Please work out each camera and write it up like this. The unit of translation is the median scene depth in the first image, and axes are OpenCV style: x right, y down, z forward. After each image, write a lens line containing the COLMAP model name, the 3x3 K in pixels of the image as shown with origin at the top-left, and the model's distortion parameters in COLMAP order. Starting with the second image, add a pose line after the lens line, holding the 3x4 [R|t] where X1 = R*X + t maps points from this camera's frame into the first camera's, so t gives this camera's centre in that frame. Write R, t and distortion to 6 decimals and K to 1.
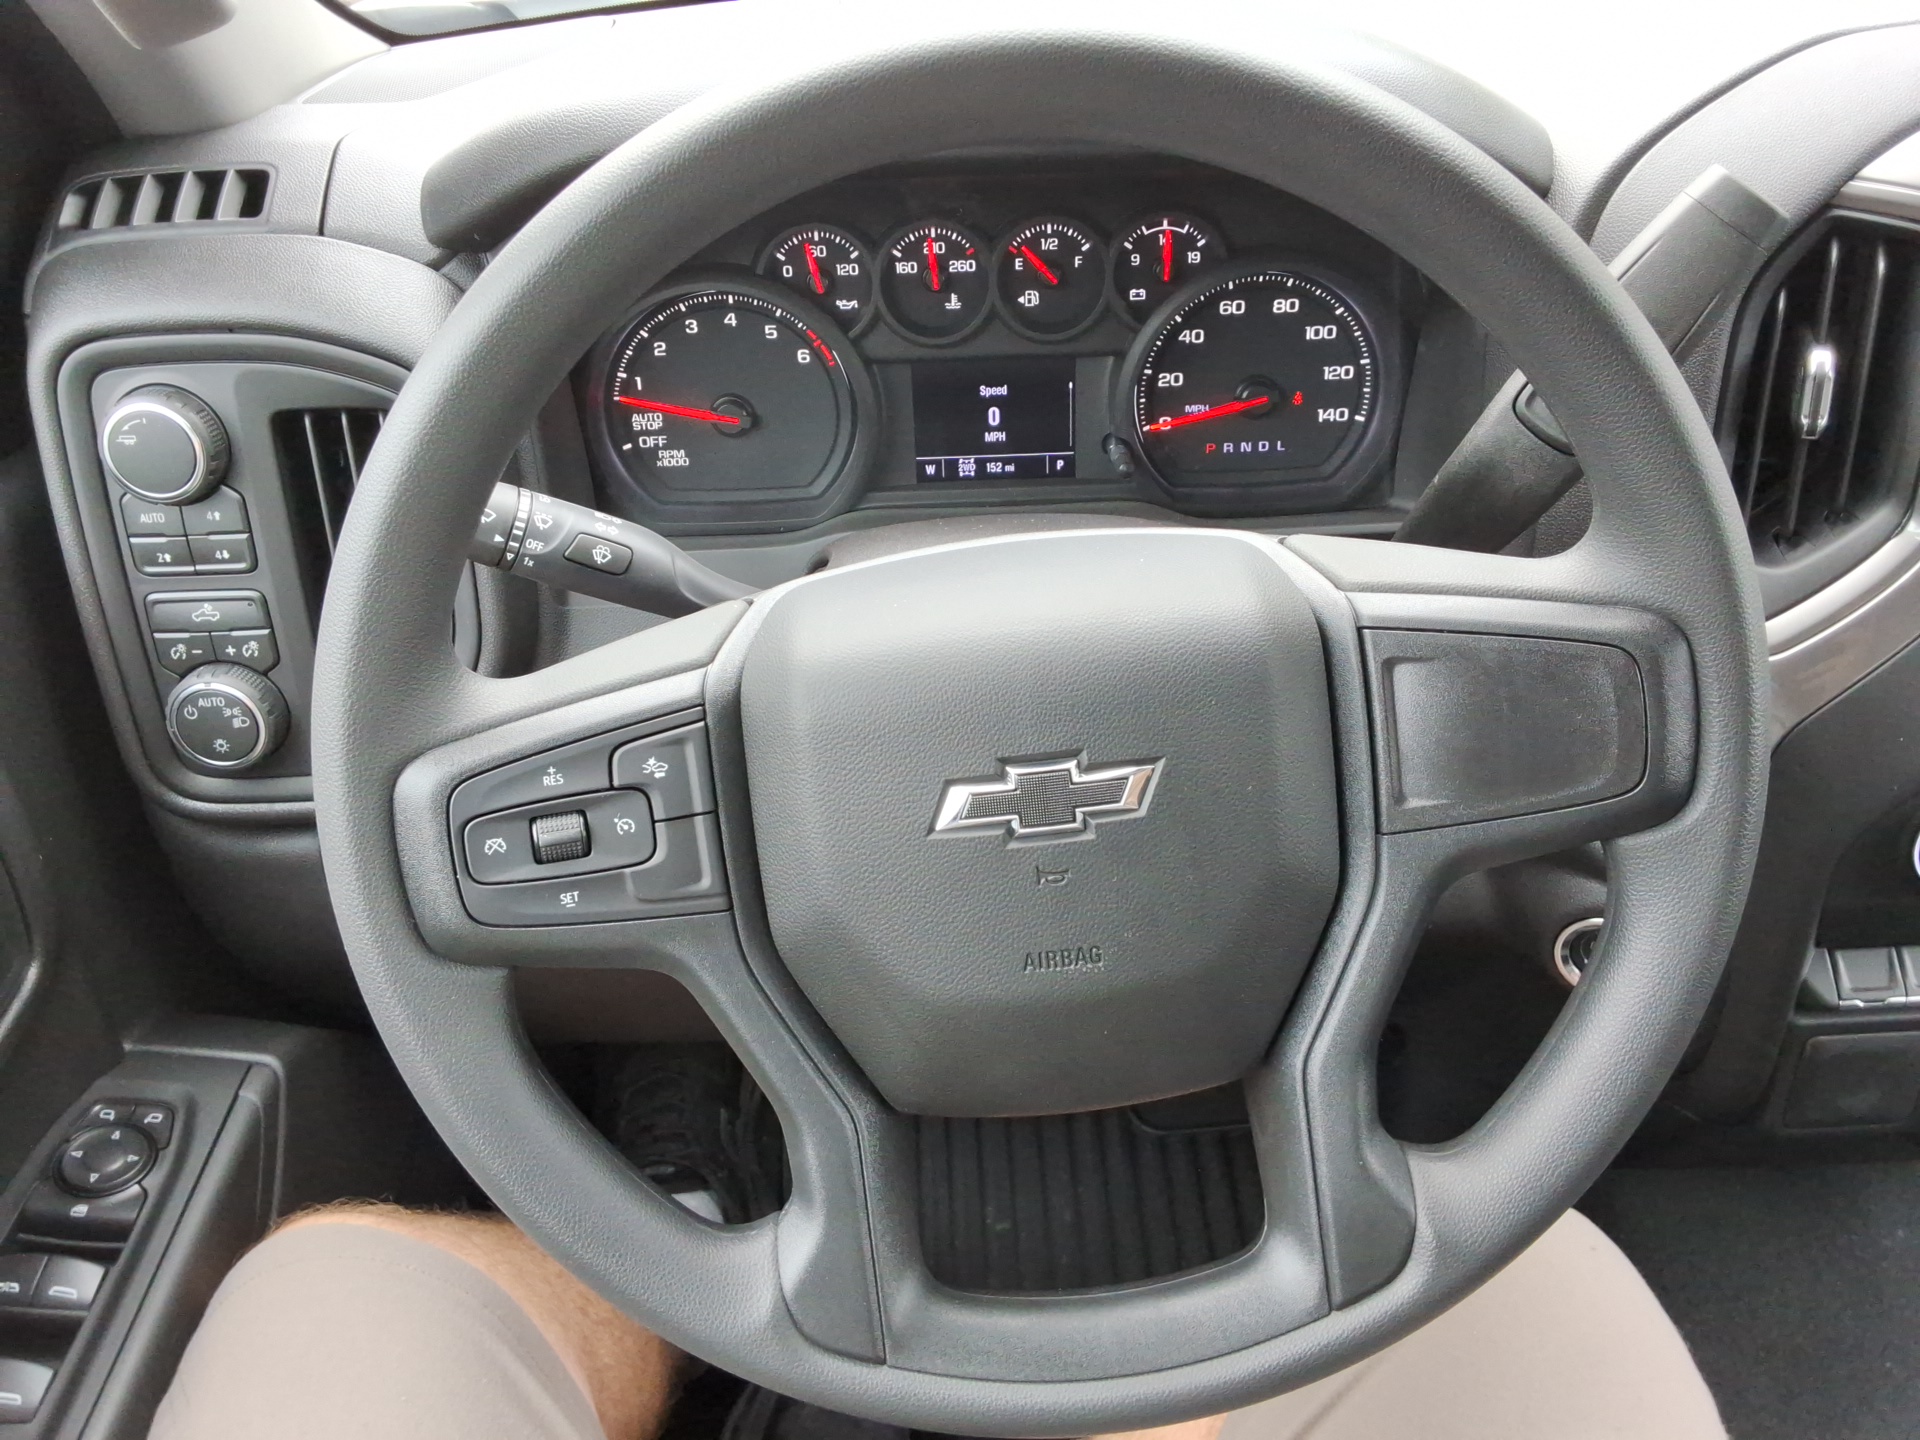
lens RADIAL K [[1541.8, 0, 984.9], [0, 1541.8, 698.4], [0, 0, 1]] dist [0.099357, -0.138844]
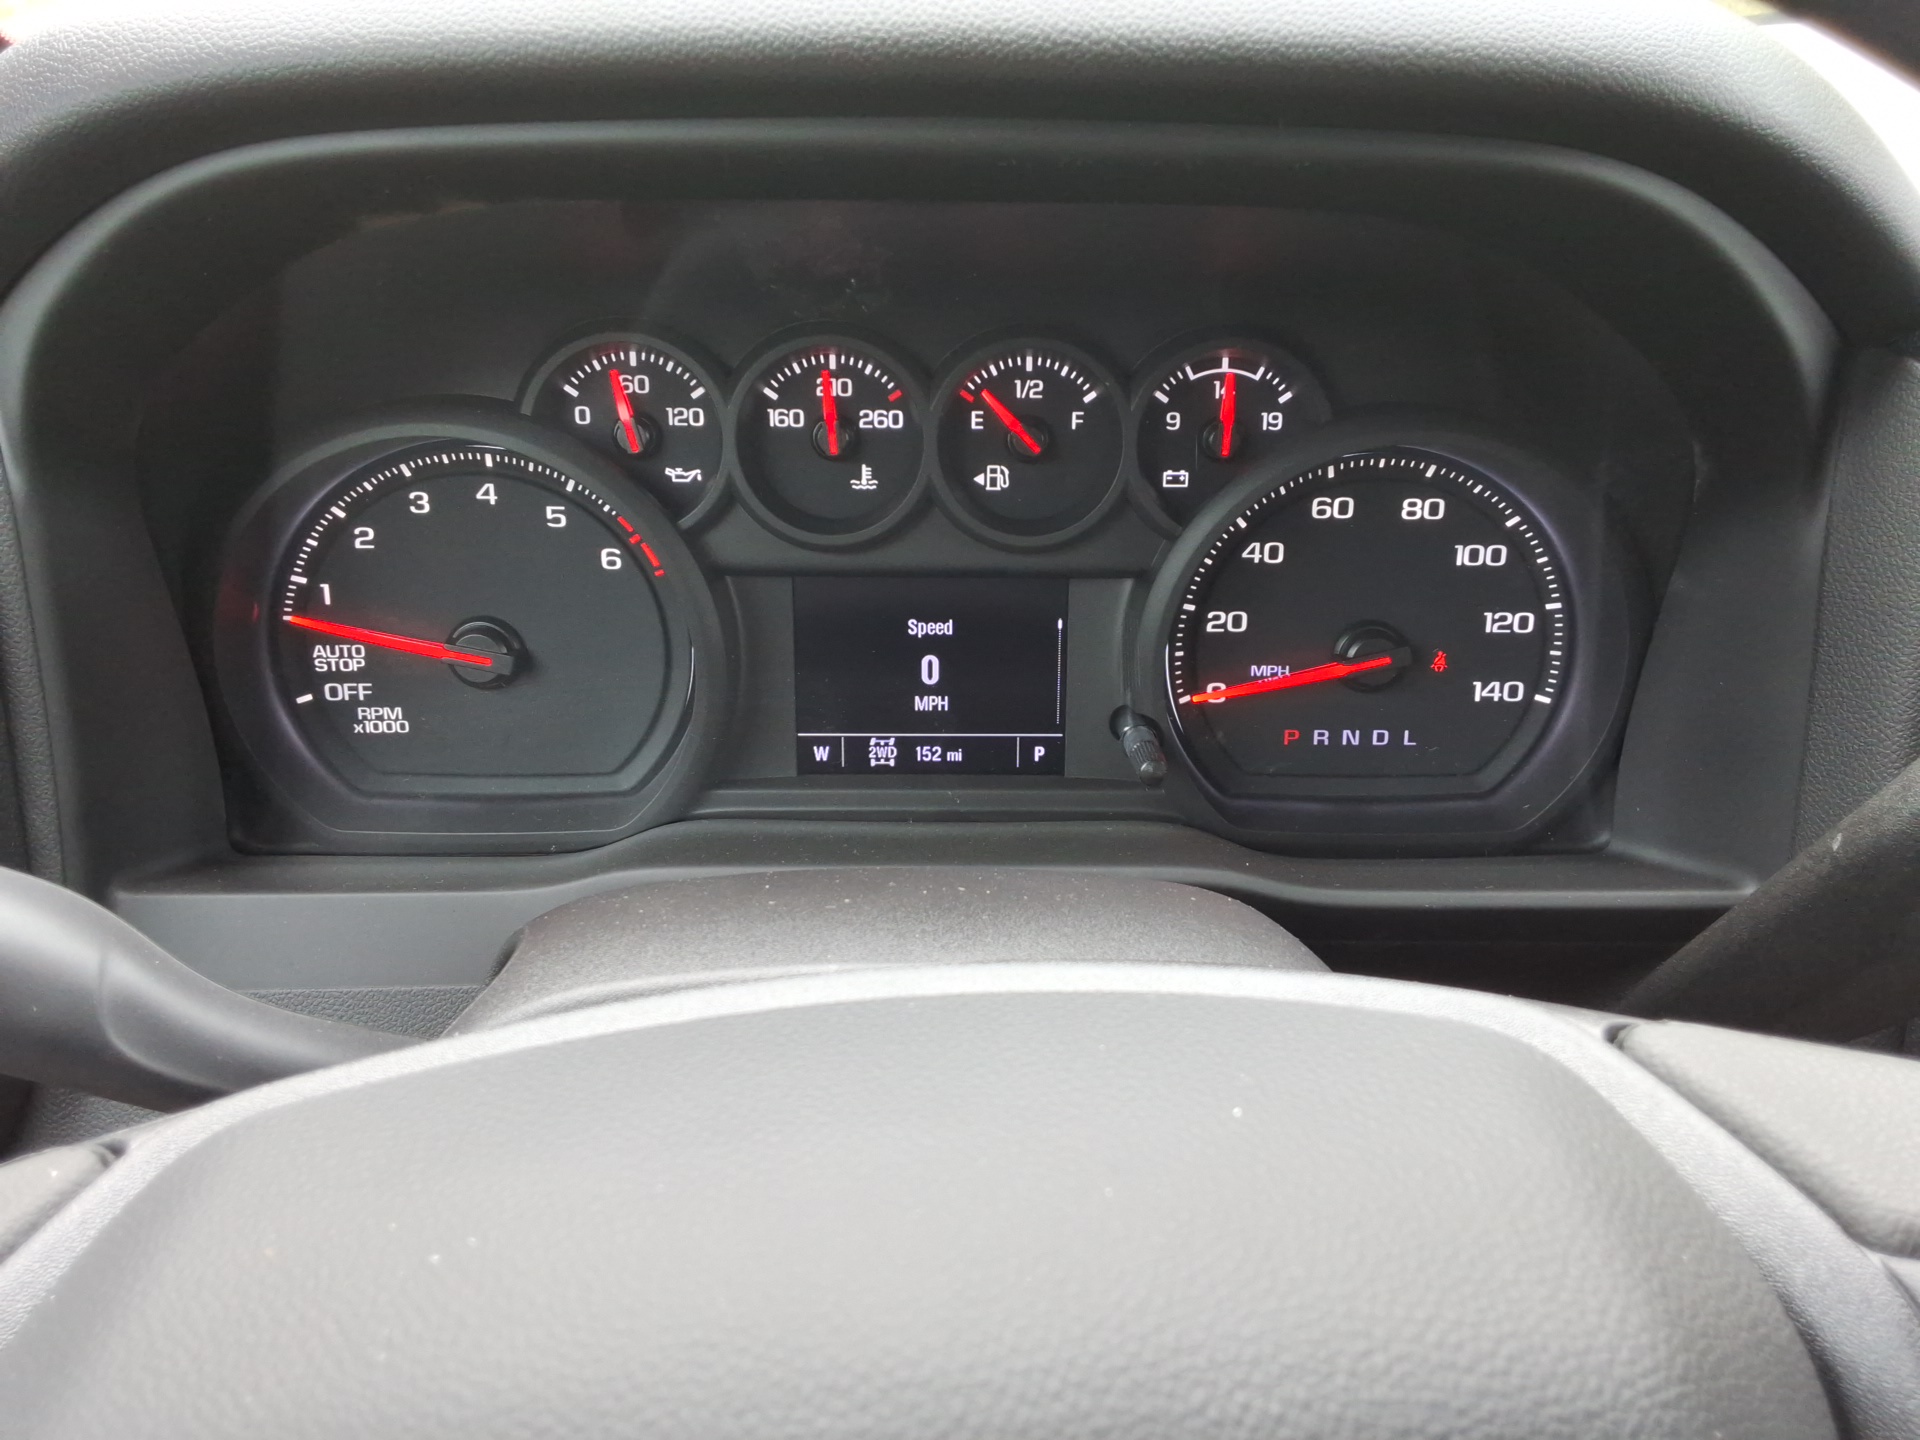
lens RADIAL K [[1541.8, 0, 986.5], [0, 1541.8, 677.1], [0, 0, 1]] dist [0.099357, -0.138844]
pose [[0.999262, 0.038241, -0.003563, 0.031134], [-0.038262, 0.983127, -0.178876, -0.077341], [-0.003337, 0.178880, 0.983865, 0.433533]]
